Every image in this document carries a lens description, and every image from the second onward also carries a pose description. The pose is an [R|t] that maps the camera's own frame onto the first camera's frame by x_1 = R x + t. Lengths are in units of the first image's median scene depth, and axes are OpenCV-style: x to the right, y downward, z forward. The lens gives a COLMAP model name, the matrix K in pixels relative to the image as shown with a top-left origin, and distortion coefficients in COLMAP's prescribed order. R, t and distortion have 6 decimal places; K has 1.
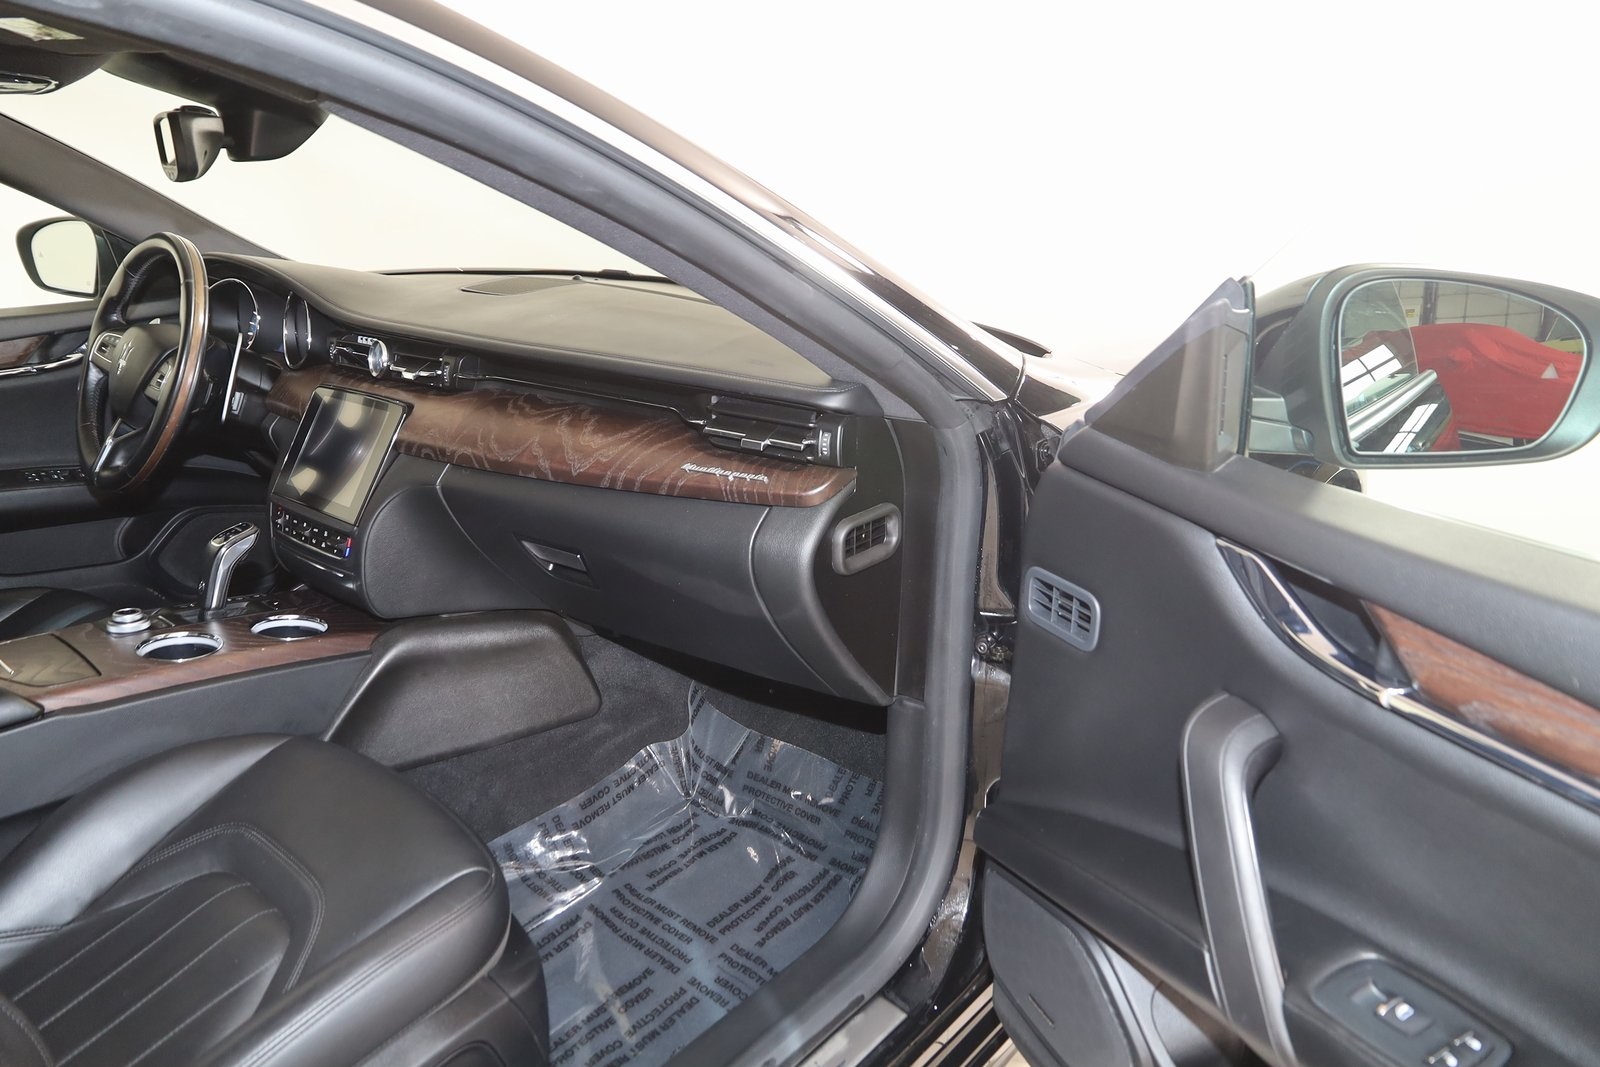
lens RADIAL K [[1118.4, 0, 813.4], [0, 1118.4, 524.0], [0, 0, 1]] dist [-0.111377, 0.073531]
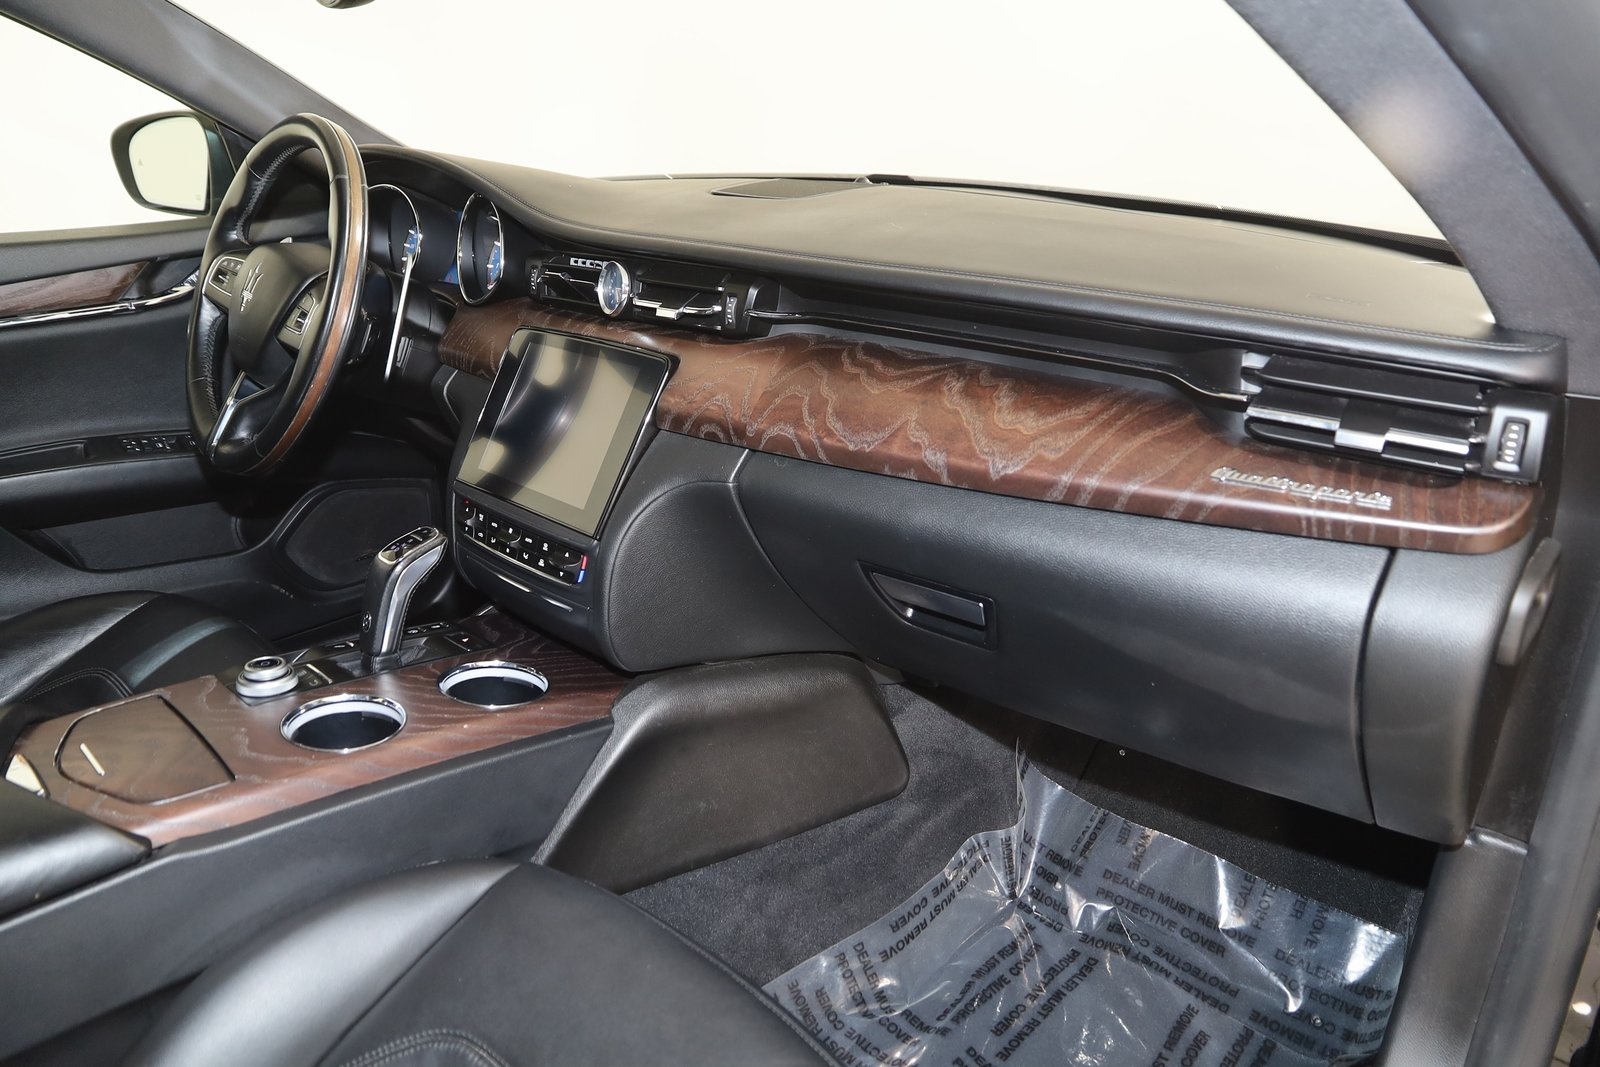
lens RADIAL K [[1118.4, 0, 818.5], [0, 1118.4, 512.7], [0, 0, 1]] dist [-0.111377, 0.073531]
pose [[0.997646, 0.013499, -0.067233, -0.219270], [-0.010799, 0.999127, 0.040366, -0.039859], [0.067720, -0.039545, 0.996920, 0.311384]]
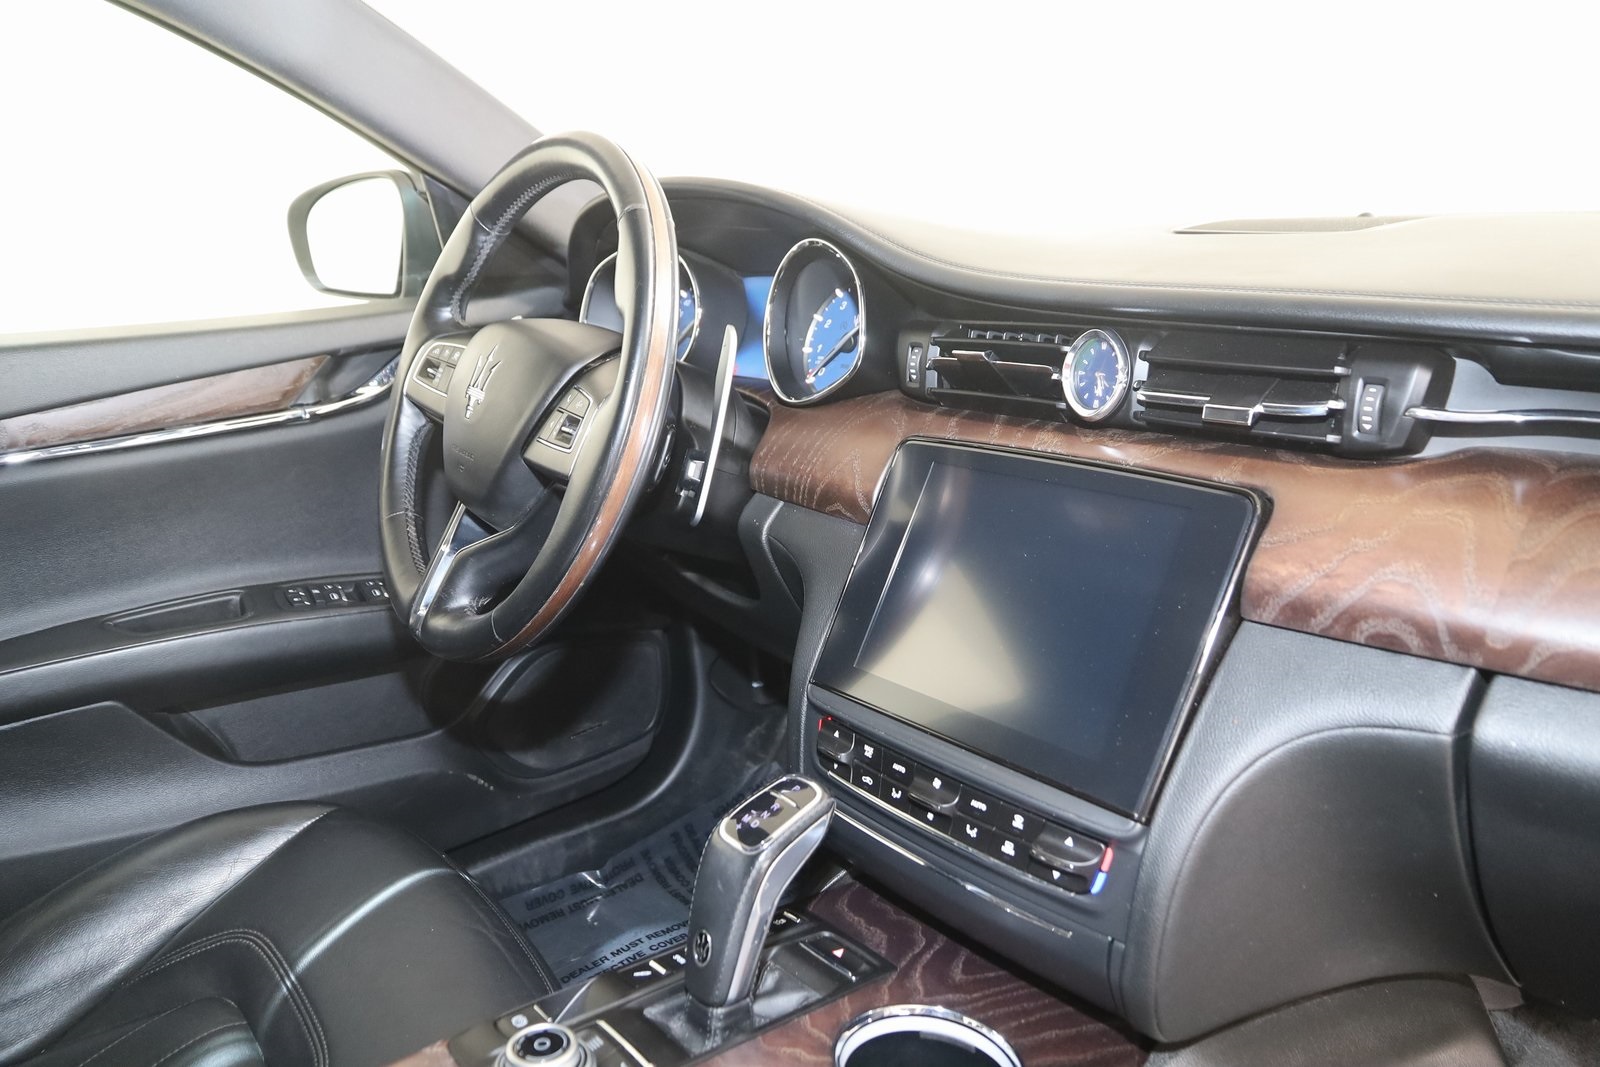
lens RADIAL K [[1118.4, 0, 803.9], [0, 1118.4, 512.3], [0, 0, 1]] dist [-0.111377, 0.073531]
pose [[0.982833, -0.003342, -0.184466, -0.425559], [-0.005643, 0.998824, -0.048163, -0.077322], [0.184410, 0.048377, 0.981658, 0.569442]]
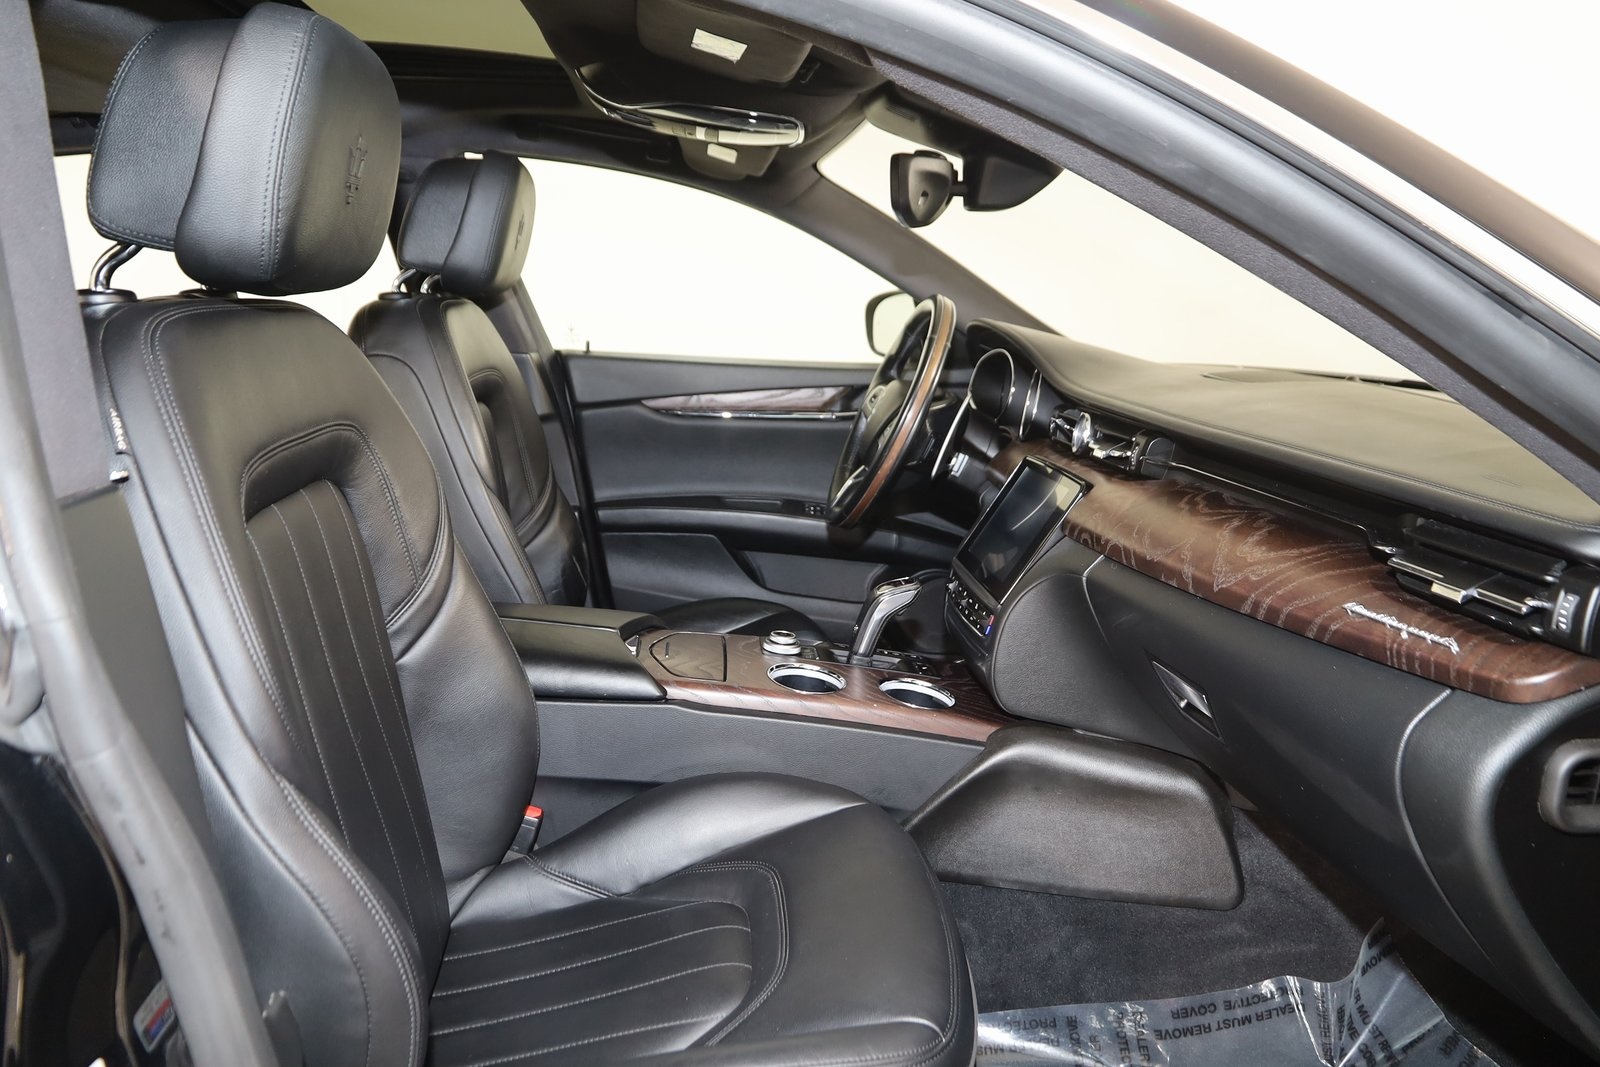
lens RADIAL K [[1118.4, 0, 793.1], [0, 1118.4, 530.5], [0, 0, 1]] dist [-0.111377, 0.073531]
pose [[0.698607, 0.167679, -0.695581, 0.085964], [-0.249228, 0.968298, -0.016891, 0.001255], [0.670697, 0.185158, 0.718249, 0.199594]]
